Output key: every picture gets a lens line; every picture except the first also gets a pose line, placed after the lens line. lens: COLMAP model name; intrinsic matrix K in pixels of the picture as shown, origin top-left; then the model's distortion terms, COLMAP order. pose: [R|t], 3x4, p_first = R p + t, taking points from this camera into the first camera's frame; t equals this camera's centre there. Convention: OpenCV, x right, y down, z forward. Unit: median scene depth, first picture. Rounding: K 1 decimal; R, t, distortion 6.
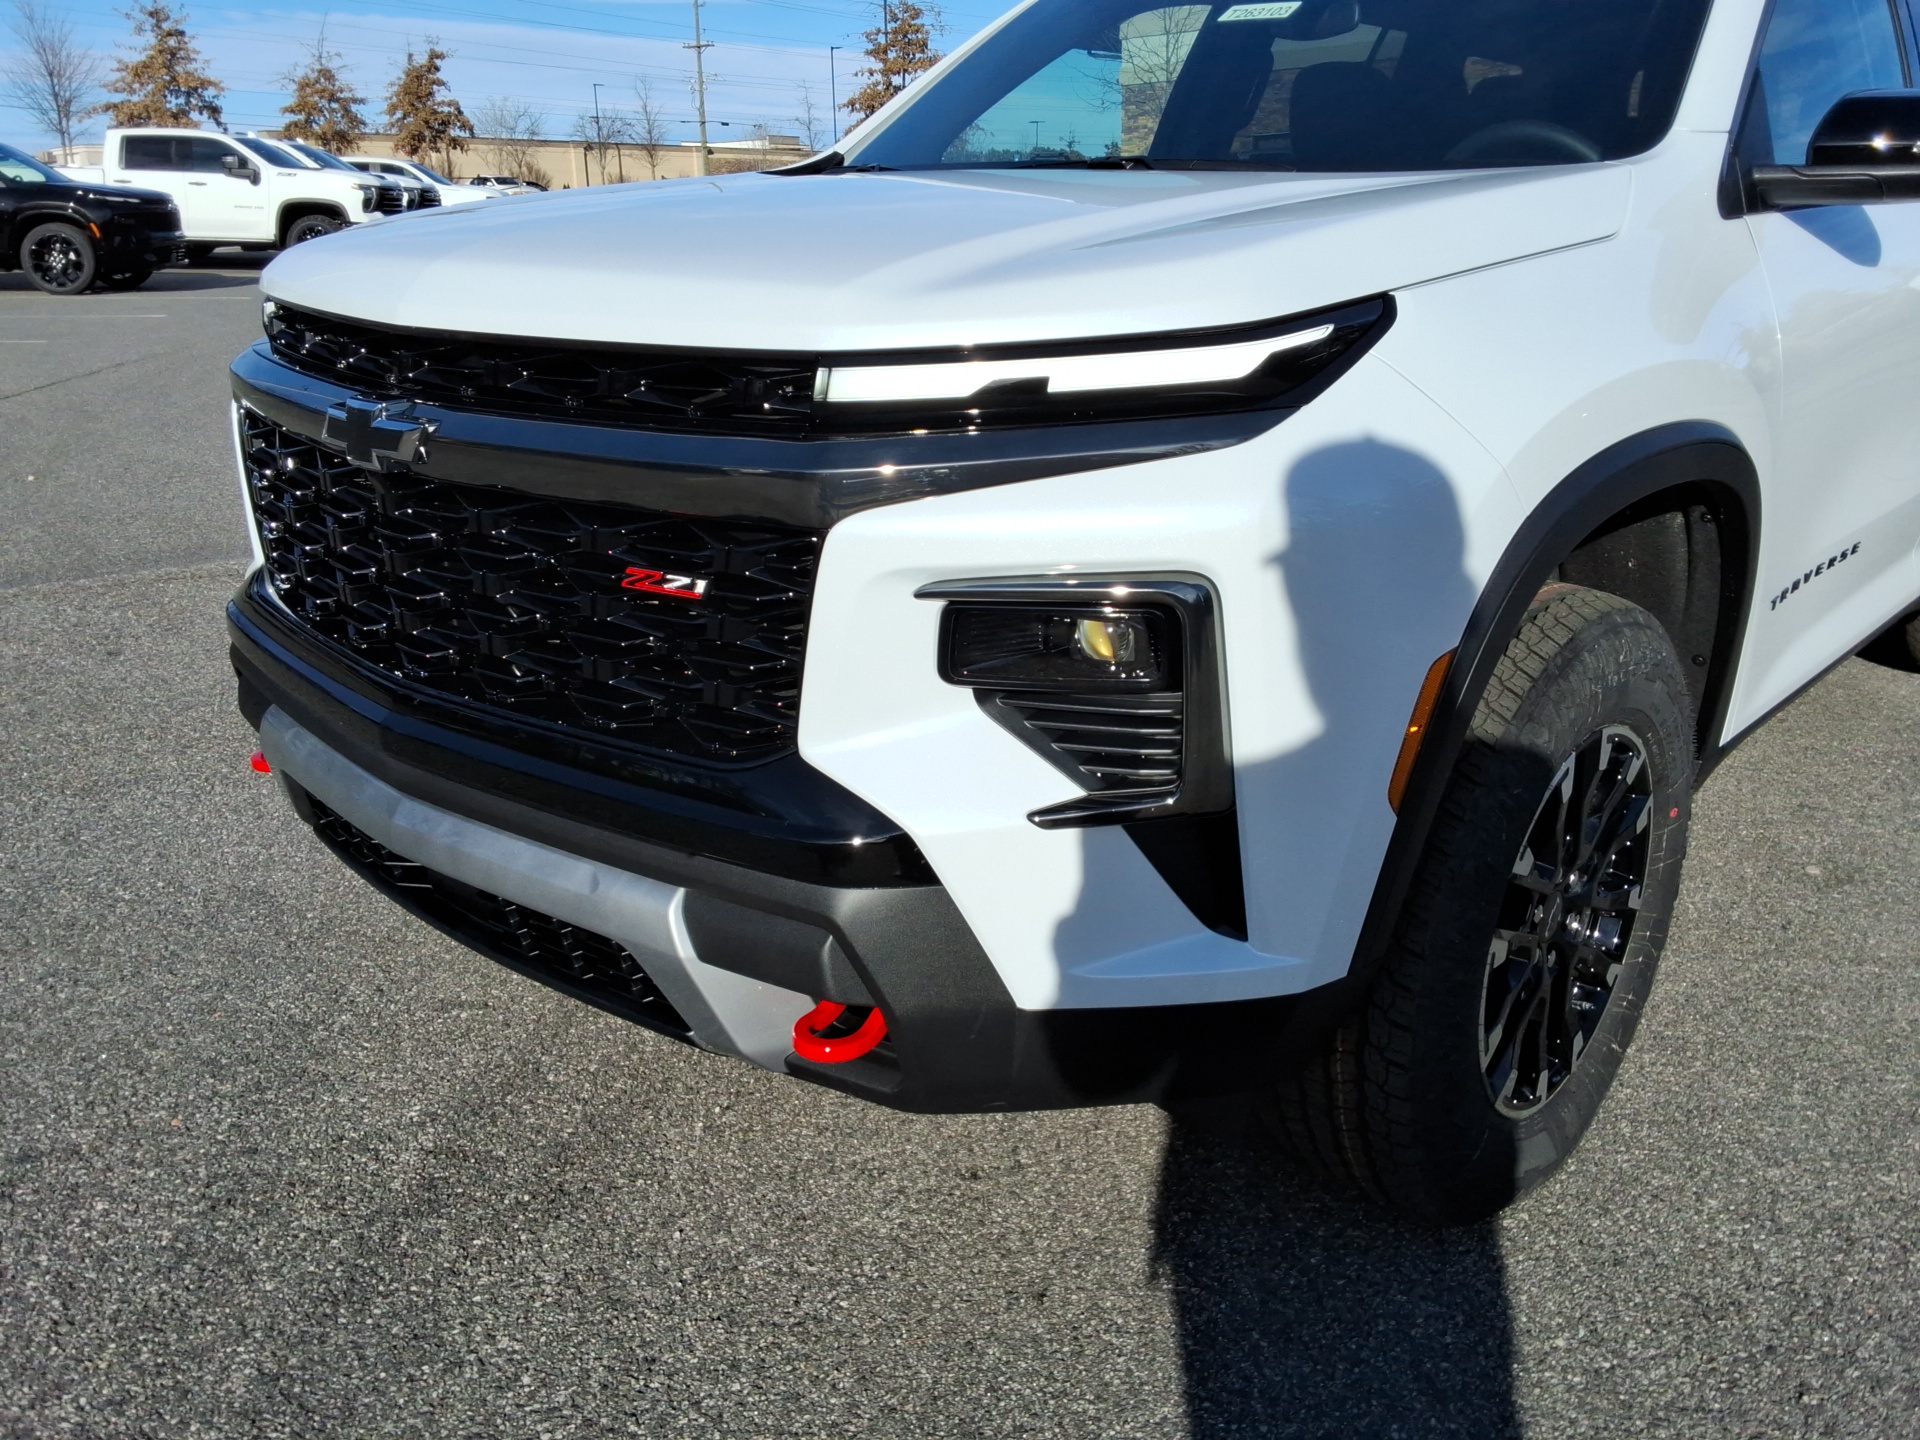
lens RADIAL K [[1545.7, 0, 954.7], [0, 1545.7, 718.2], [0, 0, 1]] dist [0.093530, -0.133871]
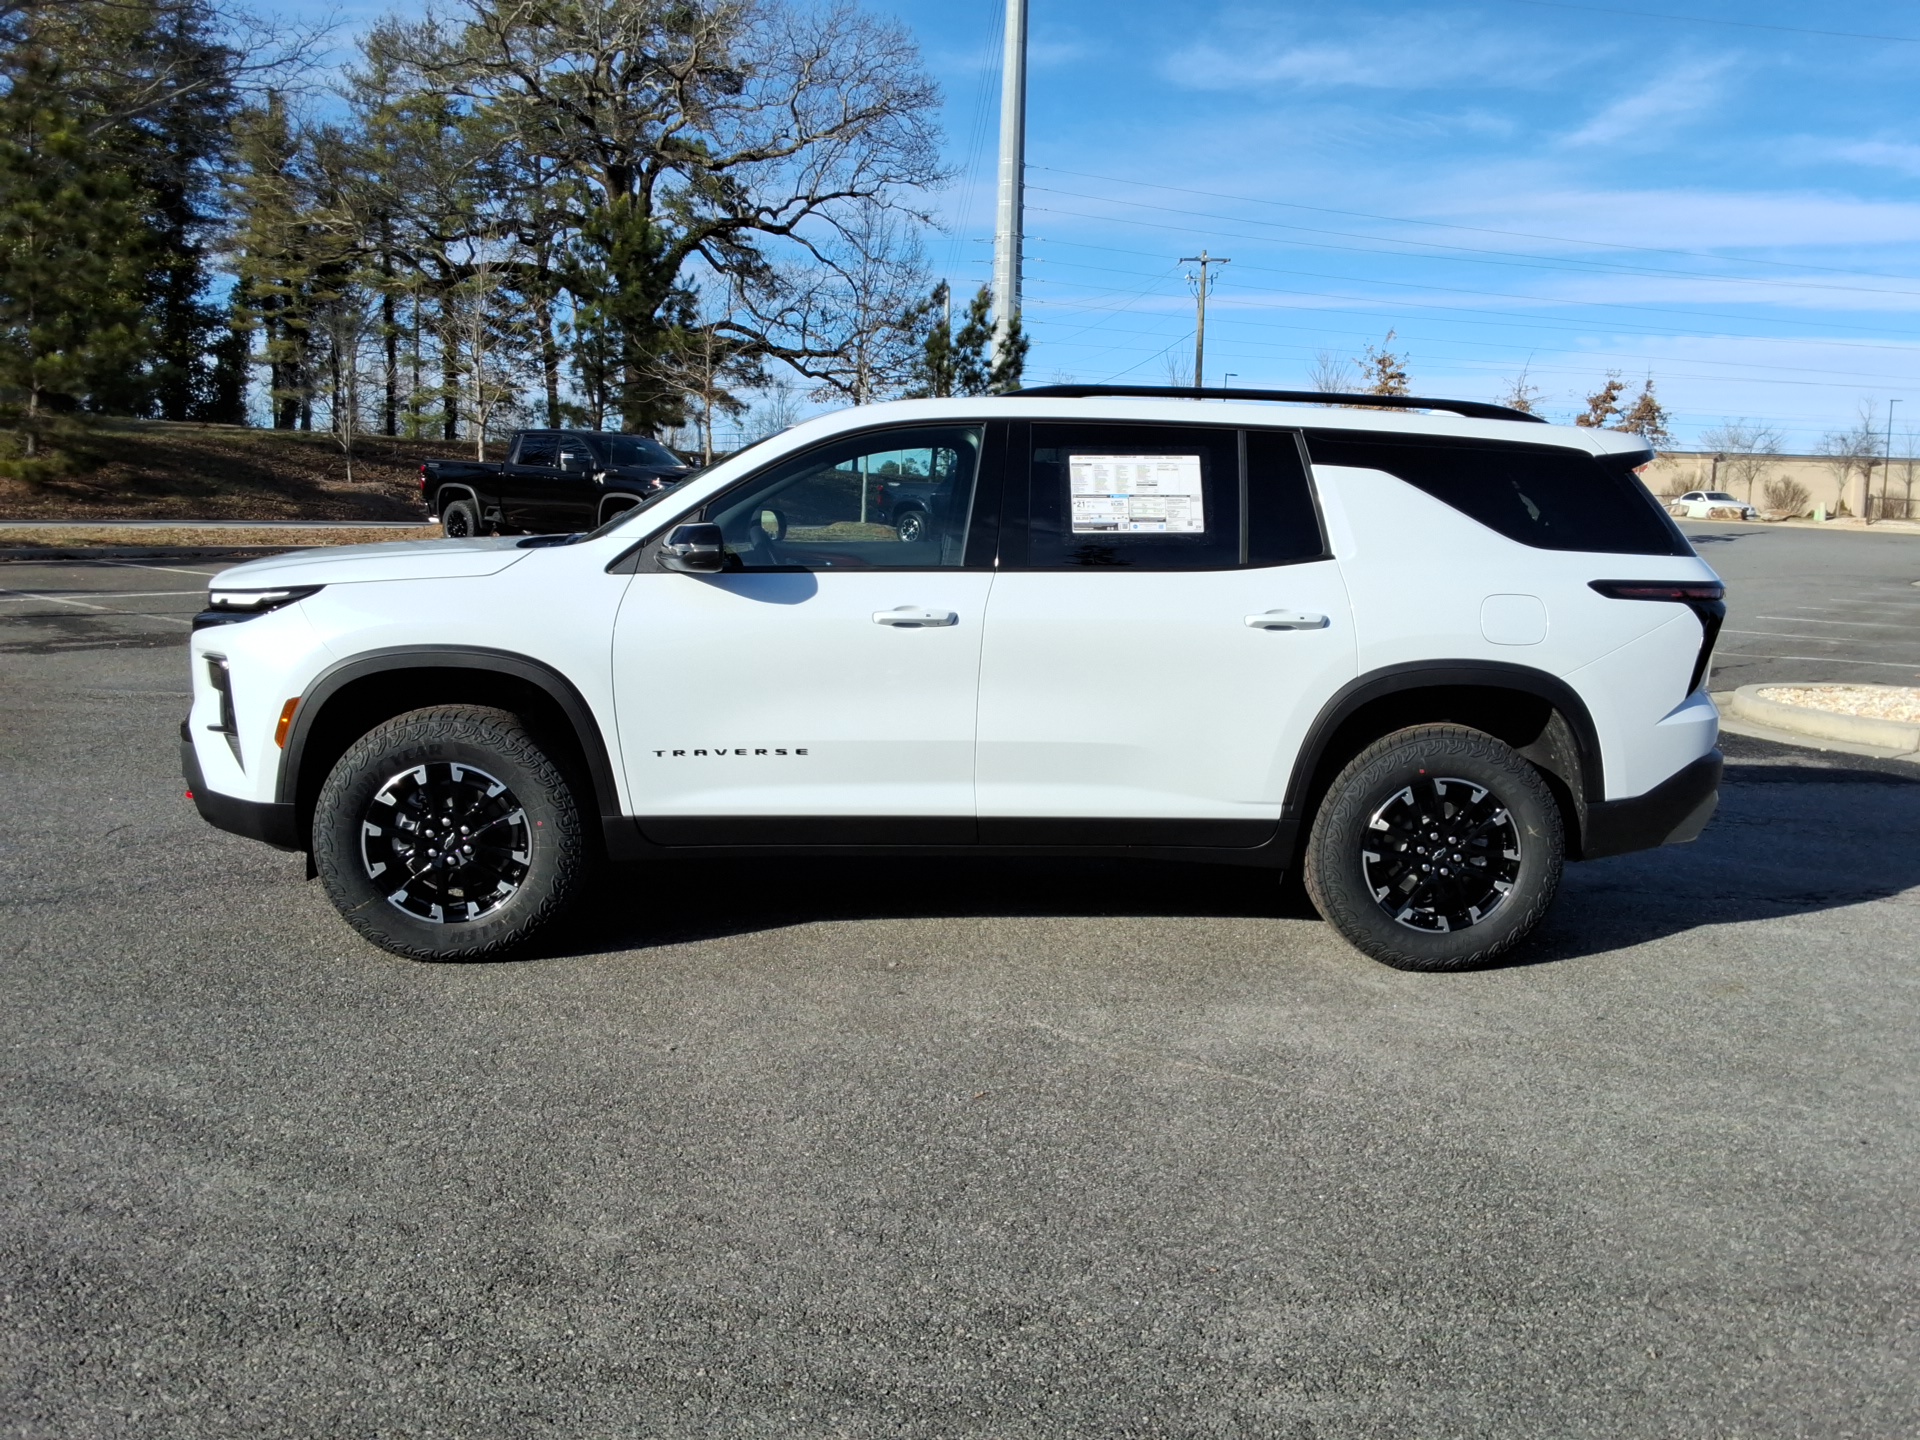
lens RADIAL K [[1545.7, 0, 988.6], [0, 1545.7, 723.4], [0, 0, 1]] dist [0.093530, -0.133871]
pose [[0.710485, 0.127229, -0.692116, 0.236649], [-0.248789, 0.965418, -0.077923, -0.006412], [0.658267, 0.227554, 0.717568, -0.021275]]
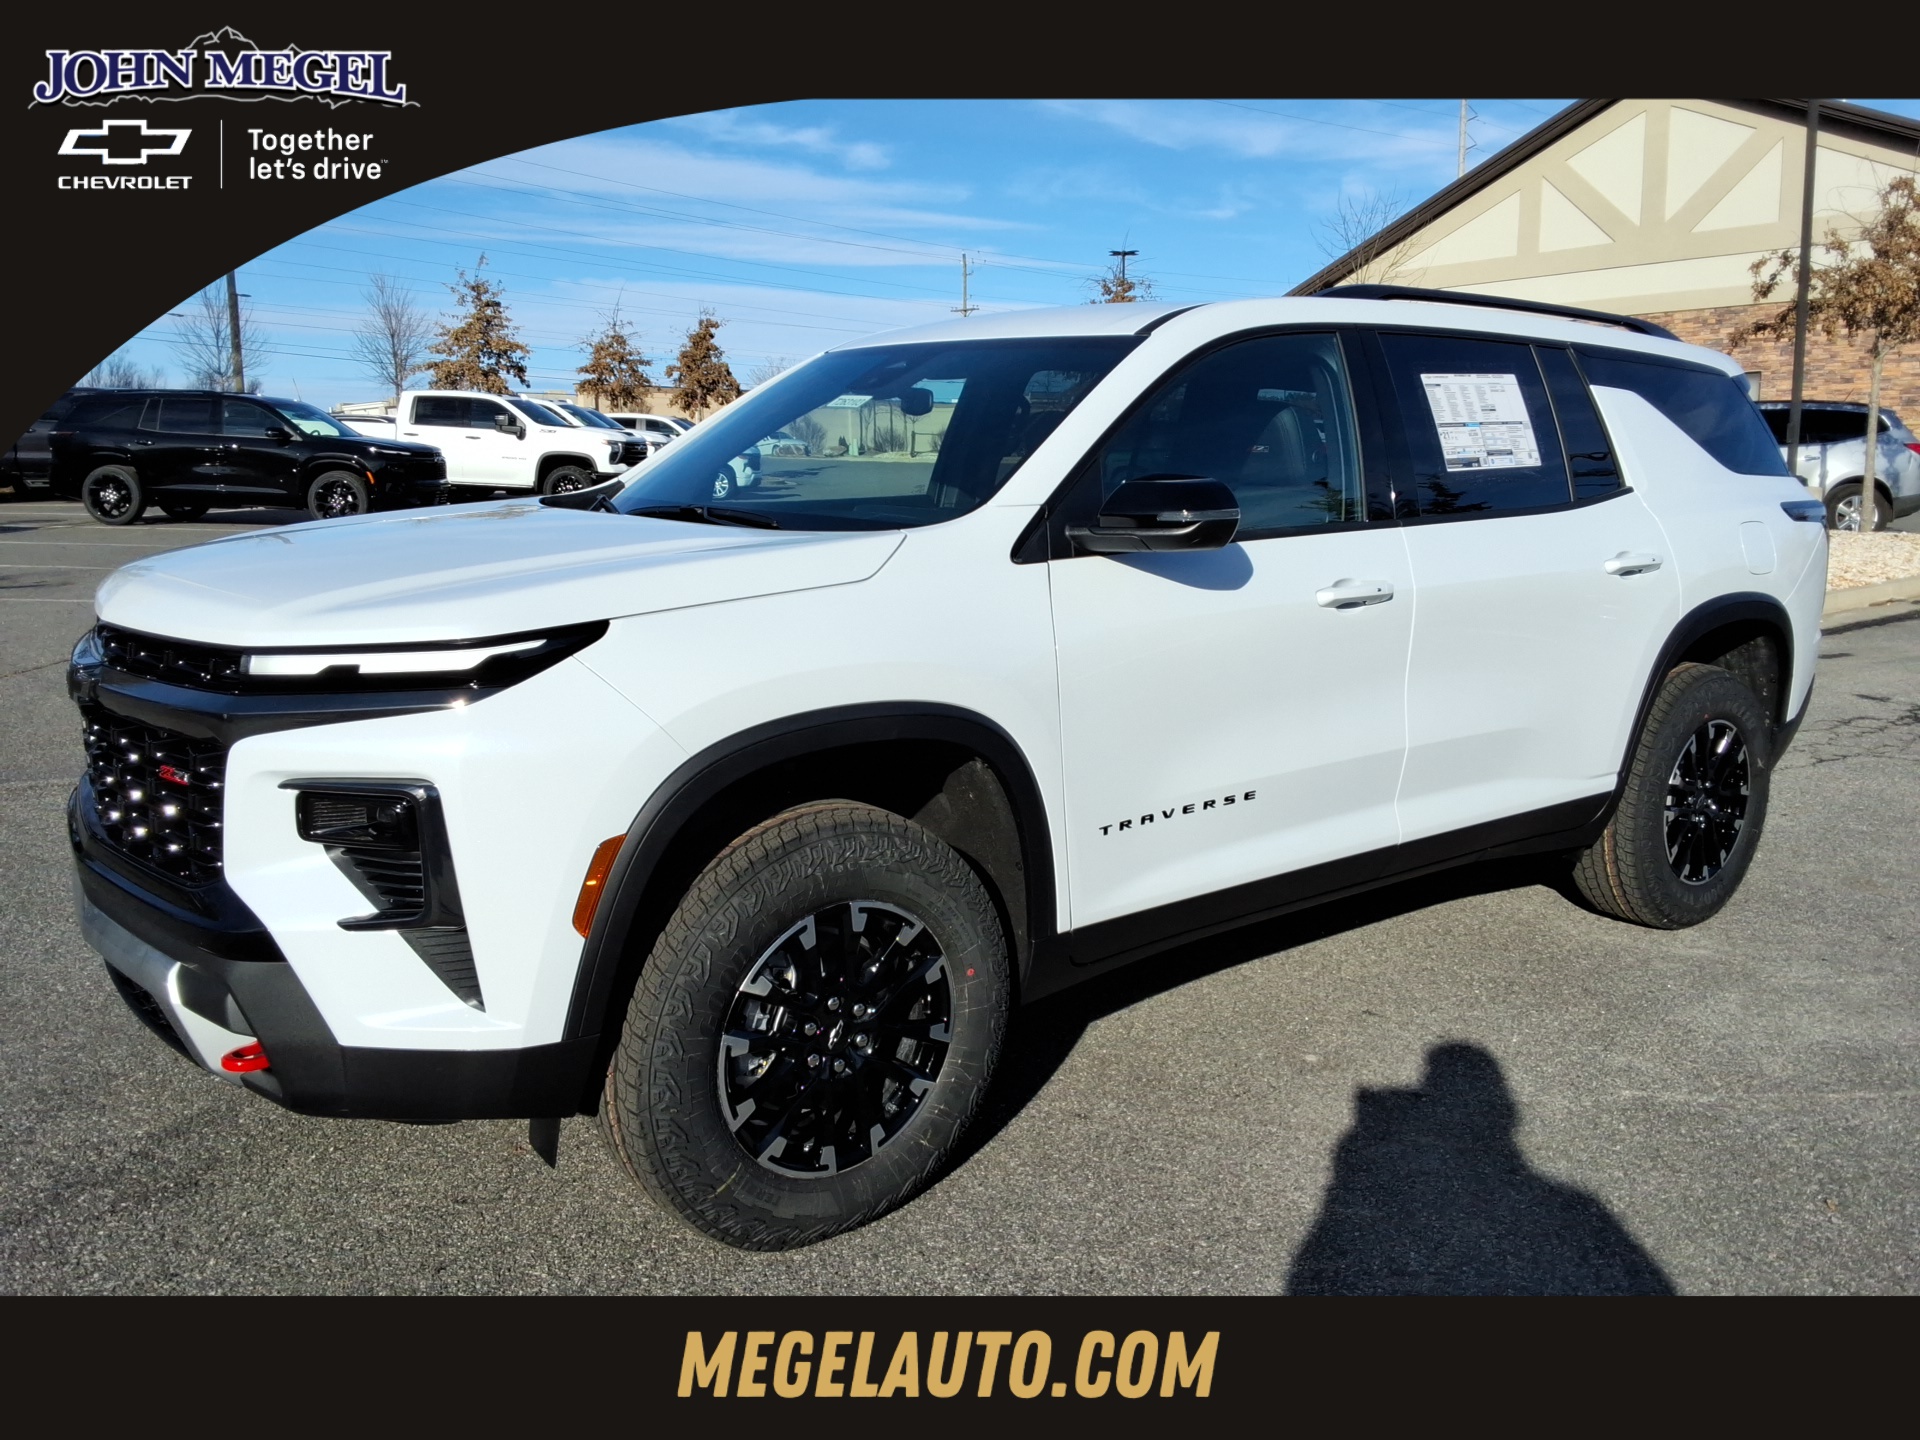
lens RADIAL K [[1545.7, 0, 974.1], [0, 1545.7, 735.6], [0, 0, 1]] dist [0.093530, -0.133871]
pose [[0.987404, 0.039202, -0.153286, 0.063781], [-0.059439, 0.989763, -0.129757, 0.002795], [0.146630, 0.137233, 0.979626, -0.037793]]
